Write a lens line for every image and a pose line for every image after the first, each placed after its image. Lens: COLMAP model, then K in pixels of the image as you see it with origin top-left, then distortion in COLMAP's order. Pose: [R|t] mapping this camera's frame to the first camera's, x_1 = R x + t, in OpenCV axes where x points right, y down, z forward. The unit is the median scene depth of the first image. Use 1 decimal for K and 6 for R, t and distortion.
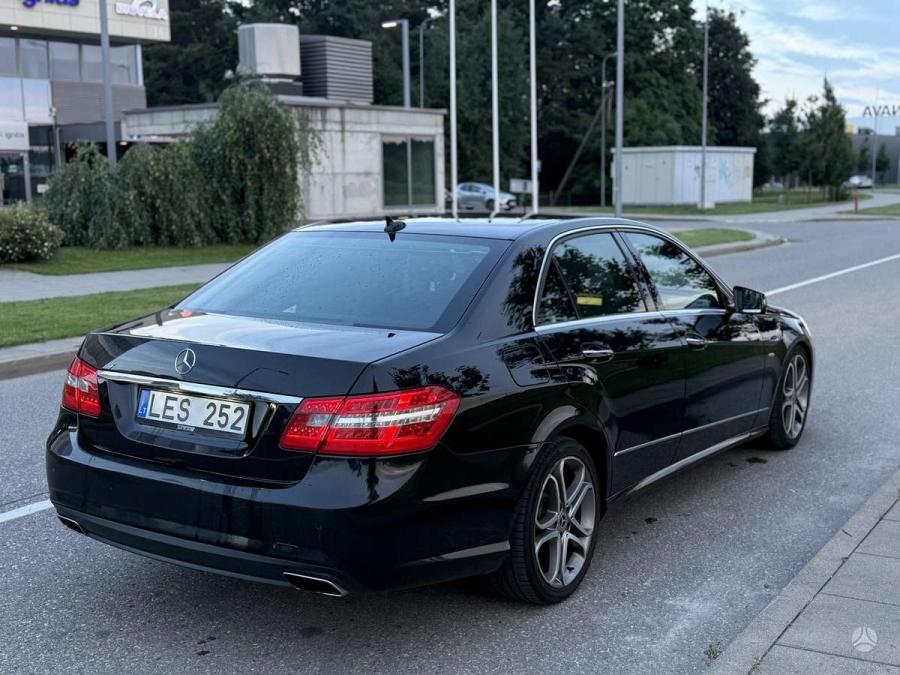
lens RADIAL K [[1140.7, 0, 450.0], [0, 1140.7, 337.5], [0, 0, 1]] dist [0.102917, -0.013662]
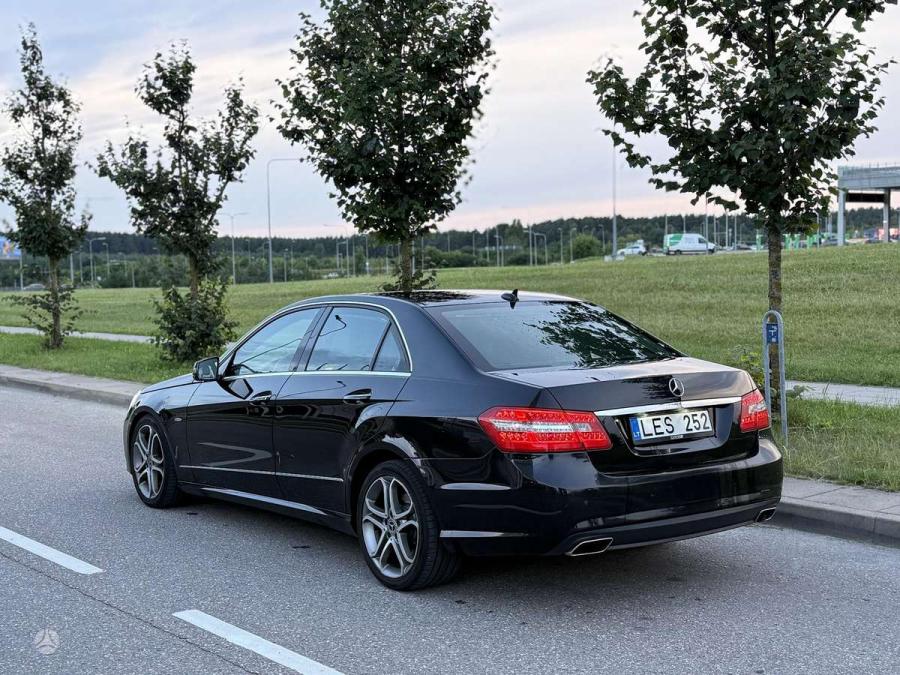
lens RADIAL K [[1273.6, 0, 450.0], [0, 1273.6, 392.3], [0, 0, 1]] dist [0.144645, -0.005783]
pose [[0.331519, -0.089824, 0.939163, -1.726705], [0.149747, 0.987848, 0.041621, -0.075311], [-0.931489, 0.126839, 0.340941, 0.731863]]
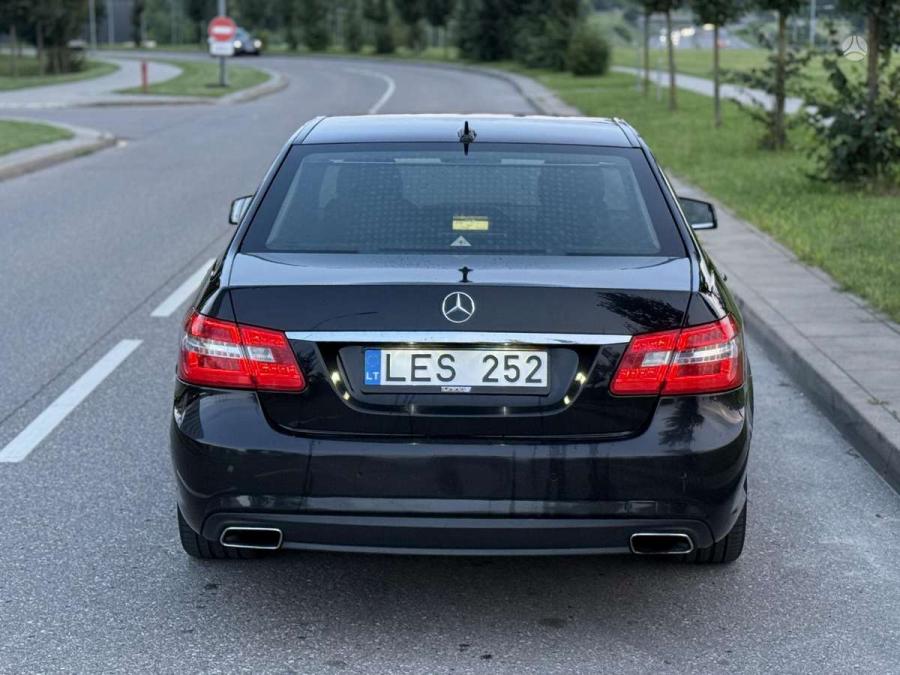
lens RADIAL K [[1961.2, 0, 449.8], [0, 1961.2, 374.1], [0, 0, 1]] dist [0.089569, 0.411353]
pose [[0.846477, -0.085633, 0.525494, -0.970038], [0.066860, 0.996265, 0.054648, -0.008350], [-0.528211, -0.011123, 0.849040, -0.184353]]
